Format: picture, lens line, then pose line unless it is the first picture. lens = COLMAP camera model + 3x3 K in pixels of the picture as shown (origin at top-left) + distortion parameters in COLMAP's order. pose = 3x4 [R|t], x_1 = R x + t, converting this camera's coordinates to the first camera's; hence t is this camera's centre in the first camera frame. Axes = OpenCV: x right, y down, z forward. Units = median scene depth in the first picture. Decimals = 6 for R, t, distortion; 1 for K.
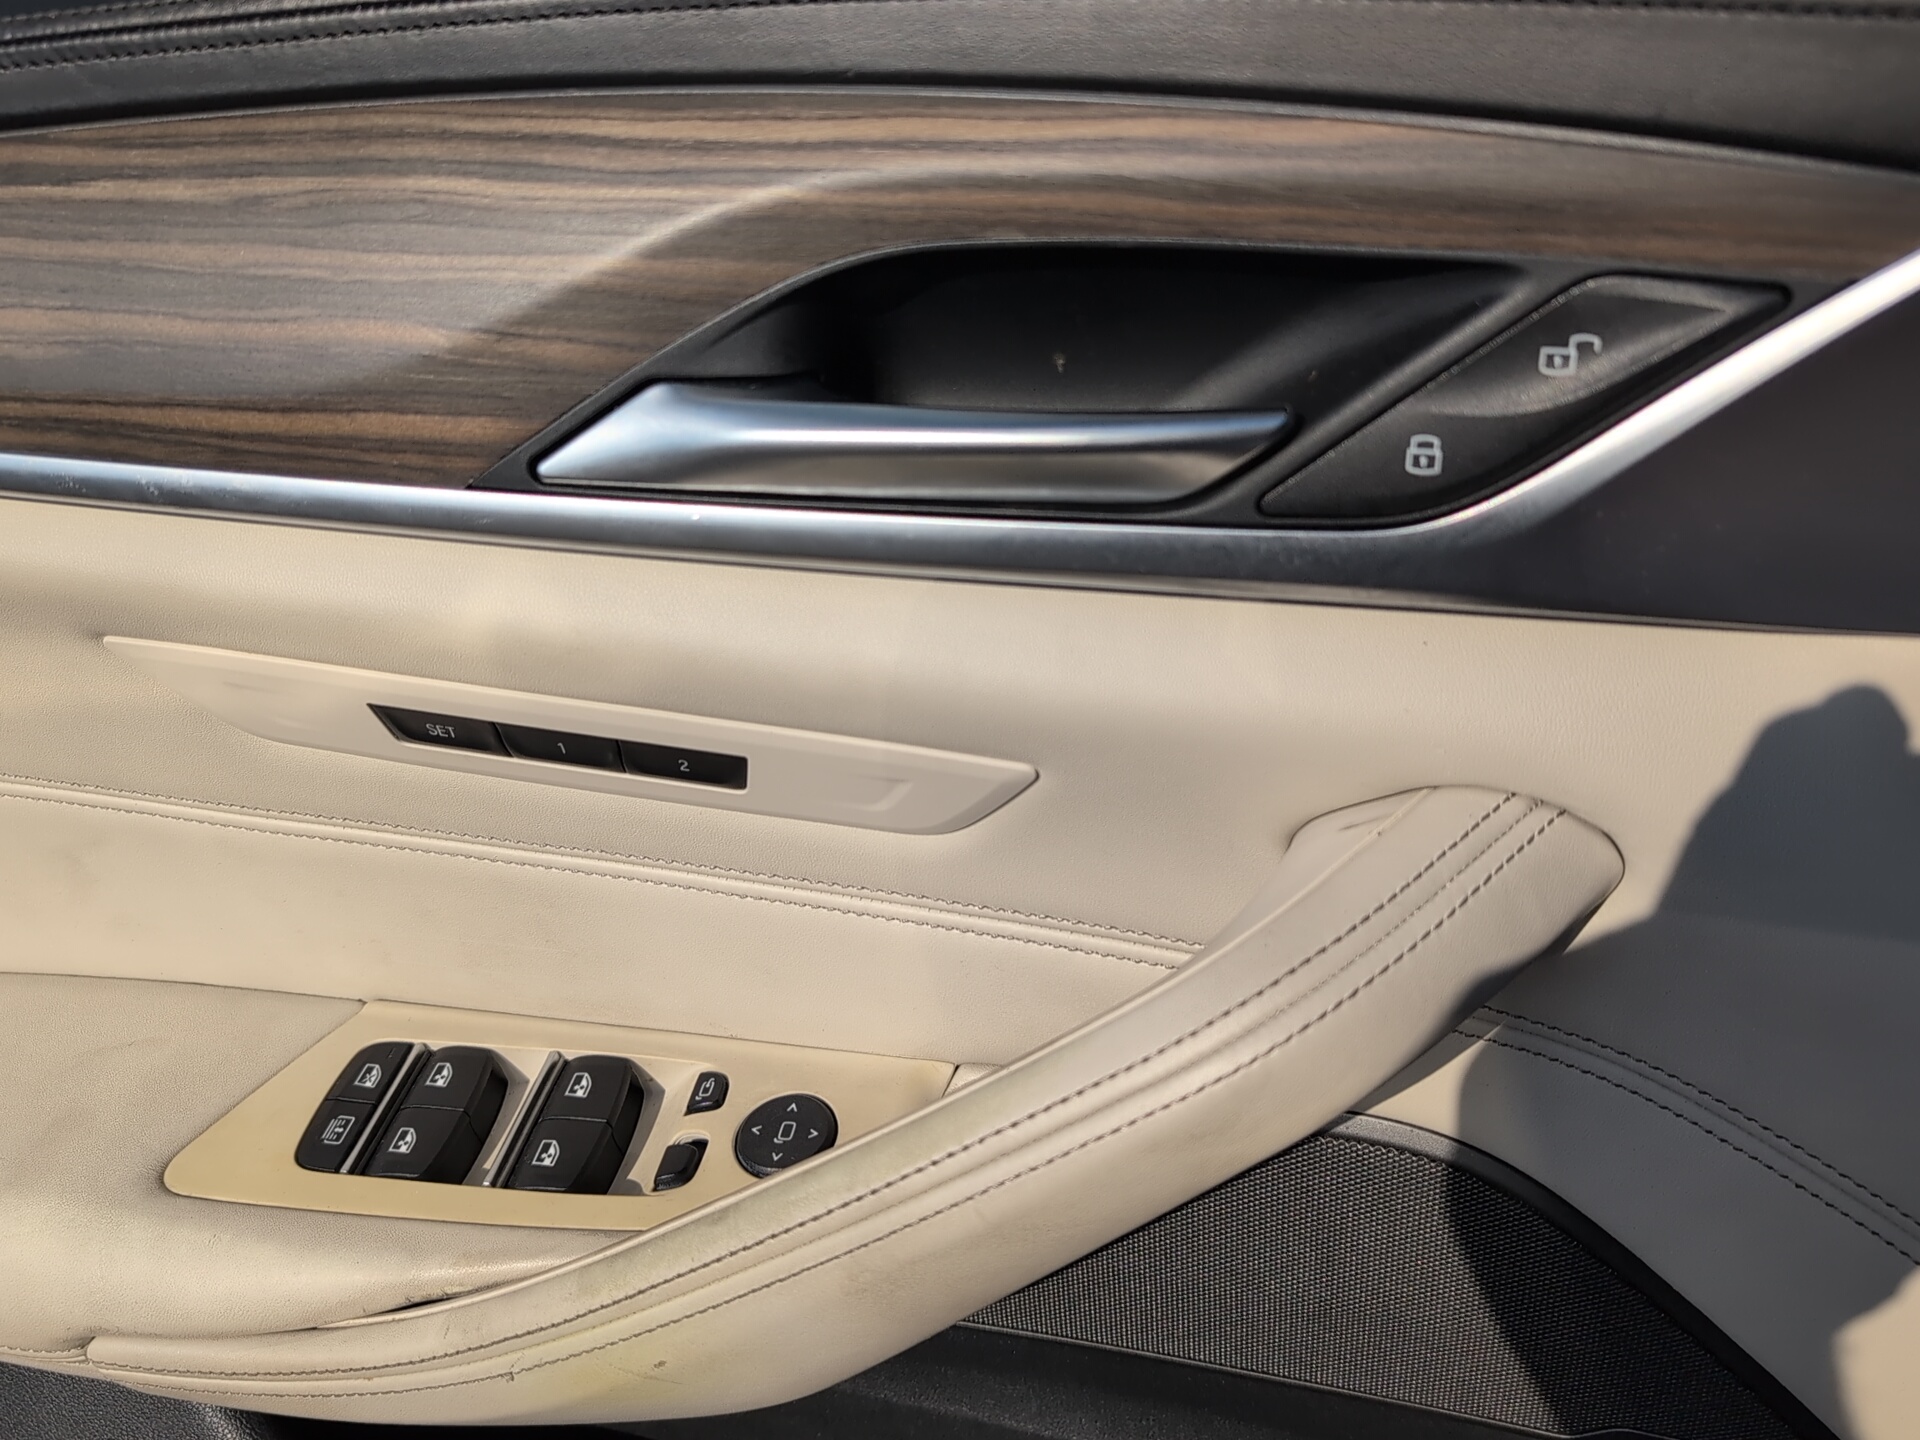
lens RADIAL K [[1638.6, 0, 965.7], [0, 1638.6, 766.4], [0, 0, 1]] dist [-0.043834, 0.046688]
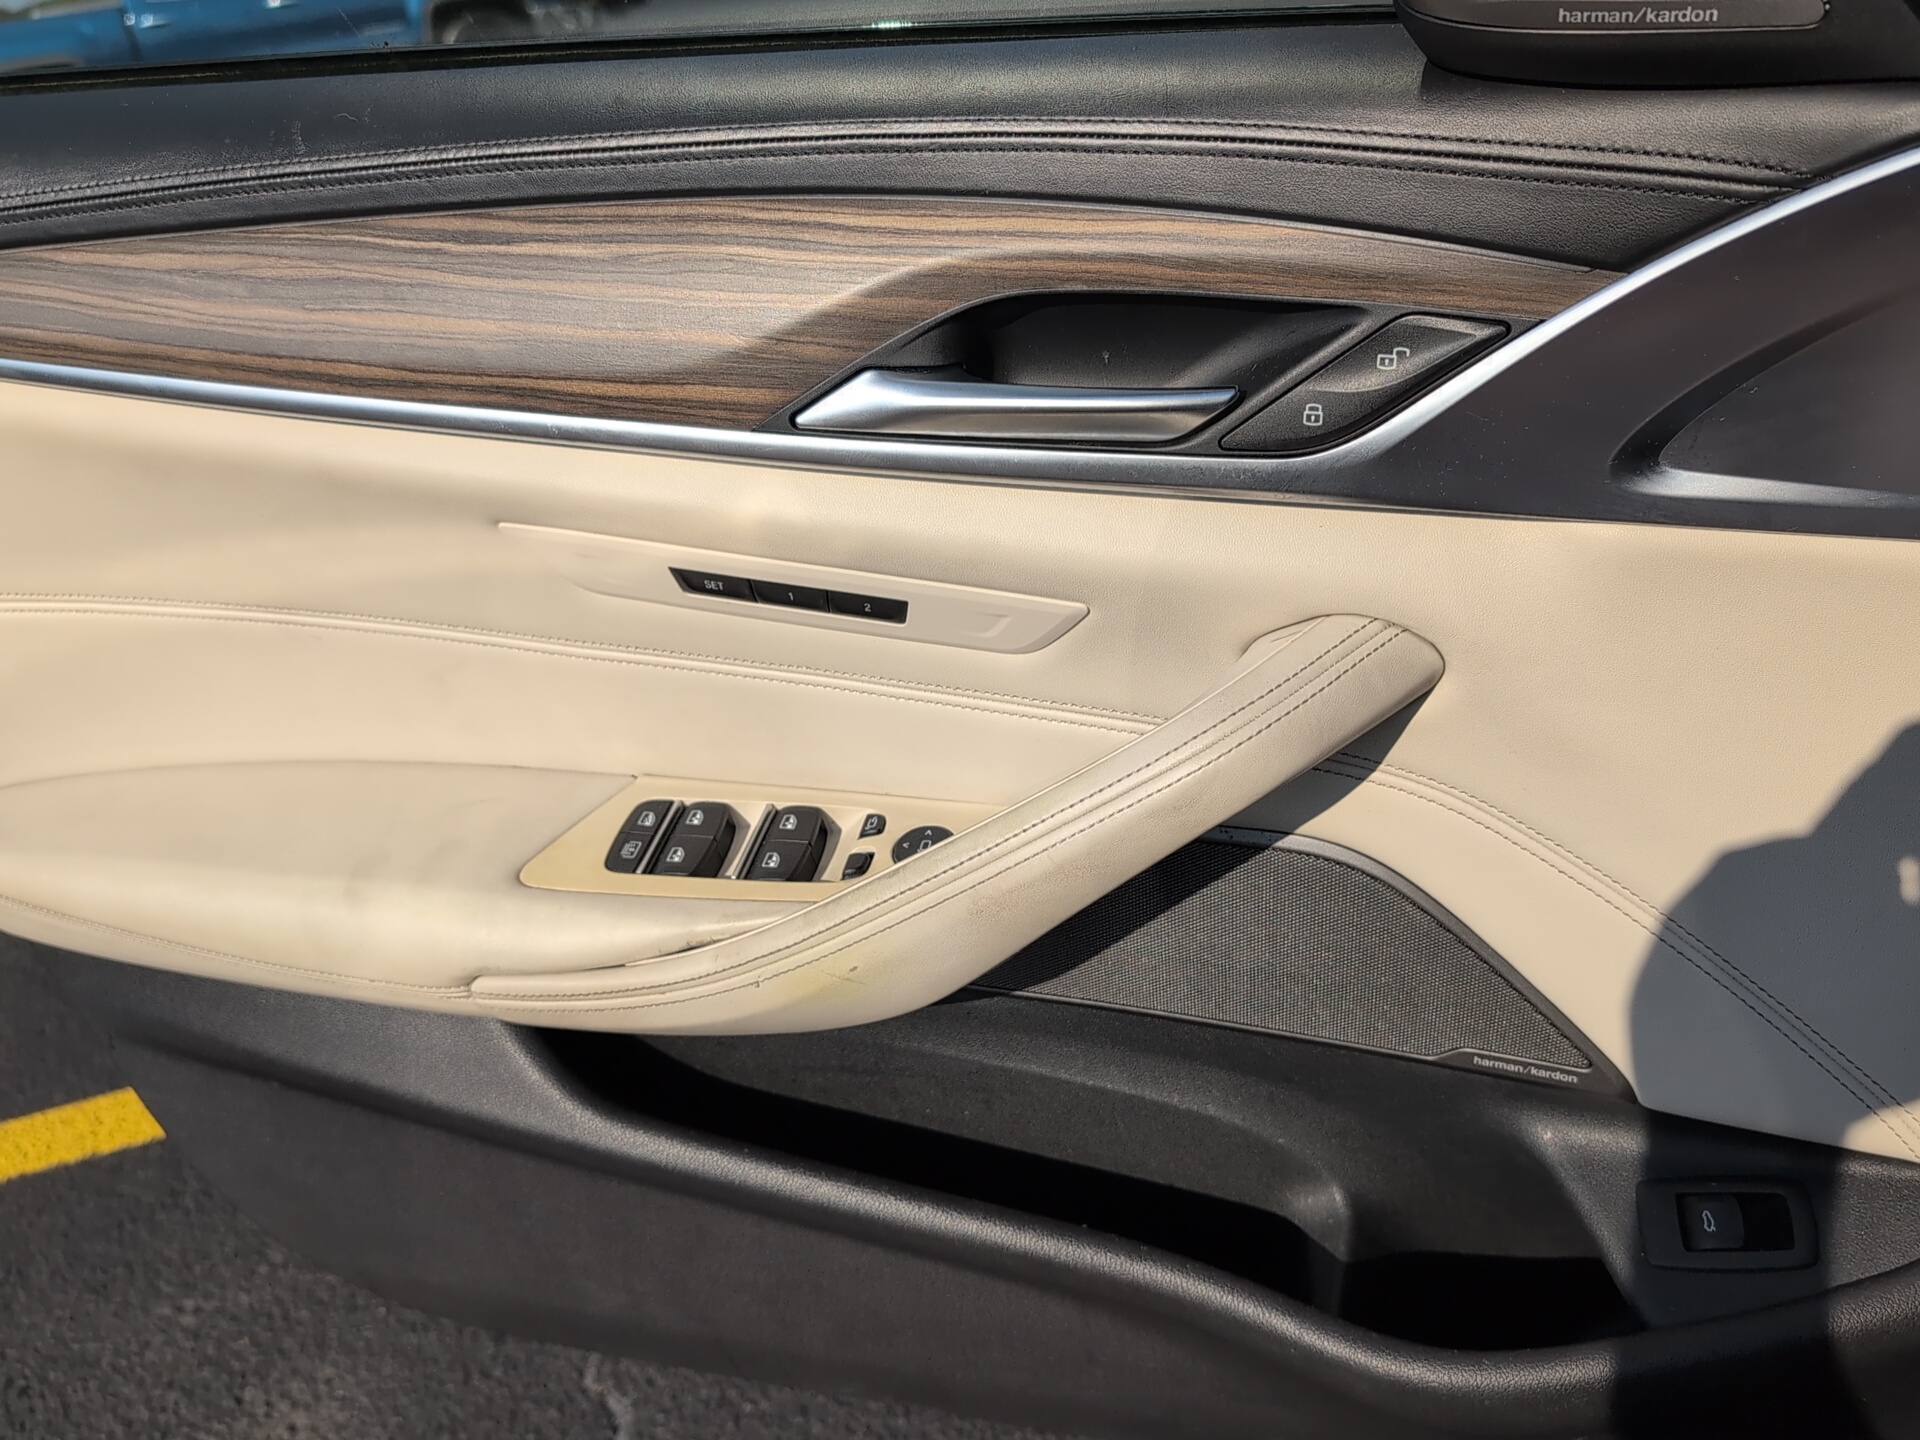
lens RADIAL K [[1599.1, 0, 952.4], [0, 1599.1, 755.8], [0, 0, 1]] dist [0.005001, -0.022091]
pose [[0.998873, 0.014798, -0.045087, -0.019795], [-0.013533, 0.999510, 0.028225, 0.115640], [0.045483, -0.027583, 0.998584, -0.651376]]
